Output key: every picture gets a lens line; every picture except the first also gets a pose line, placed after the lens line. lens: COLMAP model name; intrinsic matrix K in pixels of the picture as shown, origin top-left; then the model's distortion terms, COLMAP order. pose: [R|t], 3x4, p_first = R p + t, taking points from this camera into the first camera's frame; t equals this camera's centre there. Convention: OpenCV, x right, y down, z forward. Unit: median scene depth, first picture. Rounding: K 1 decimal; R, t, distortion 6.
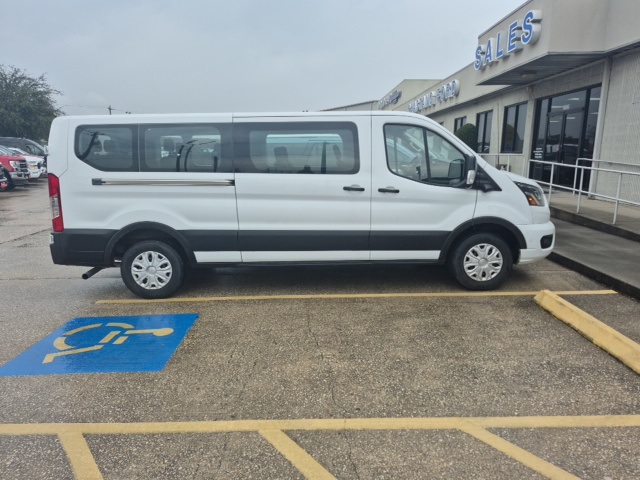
lens RADIAL K [[453.3, 0, 323.9], [0, 453.3, 238.9], [0, 0, 1]] dist [0.032666, -0.007554]
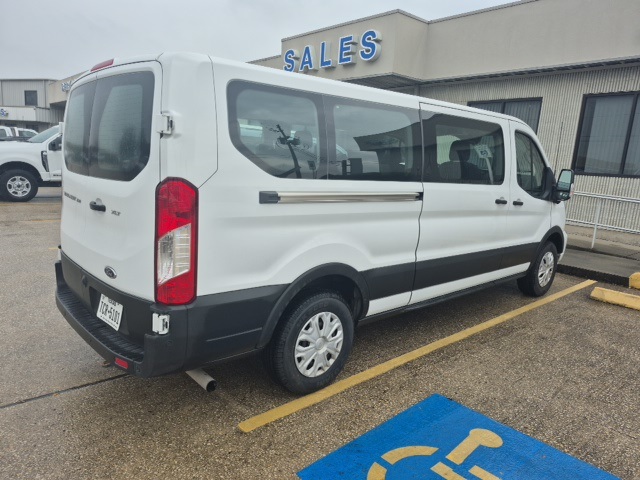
lens RADIAL K [[453.3, 0, 323.9], [0, 453.3, 238.9], [0, 0, 1]] dist [0.032666, -0.007554]
pose [[0.754977, -0.067795, 0.652237, -0.756682], [0.066481, 0.997430, 0.026723, -0.083973], [-0.652372, 0.023186, 0.757544, 0.547889]]
